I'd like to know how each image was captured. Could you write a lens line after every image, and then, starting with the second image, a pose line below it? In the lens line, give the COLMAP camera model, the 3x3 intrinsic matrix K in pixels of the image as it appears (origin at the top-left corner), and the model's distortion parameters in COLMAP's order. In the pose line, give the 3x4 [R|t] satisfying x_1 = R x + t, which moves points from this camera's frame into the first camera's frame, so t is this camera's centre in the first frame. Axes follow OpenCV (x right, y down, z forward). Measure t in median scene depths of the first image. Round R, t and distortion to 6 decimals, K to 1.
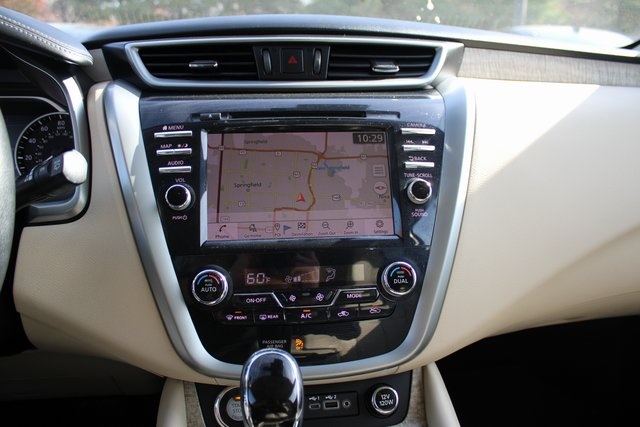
lens RADIAL K [[557.9, 0, 320.0], [0, 557.9, 213.5], [0, 0, 1]] dist [-0.118079, -0.000850]
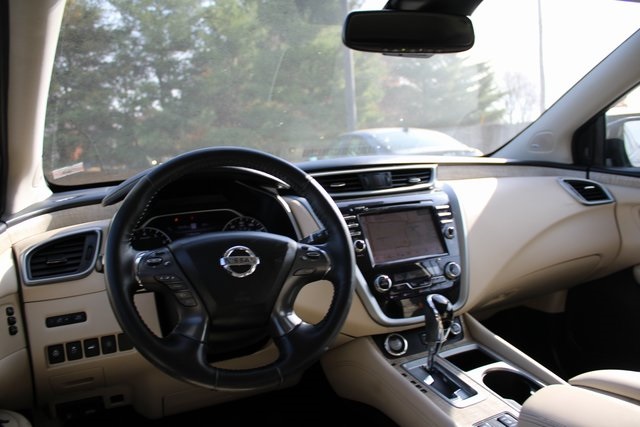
lens RADIAL K [[557.9, 0, 320.0], [0, 557.9, 213.5], [0, 0, 1]] dist [-0.118079, -0.000850]
pose [[0.946158, -0.097473, 0.308681, -0.862220], [0.151446, 0.976080, -0.155988, 0.131784], [-0.286093, 0.194338, 0.938288, -0.830356]]
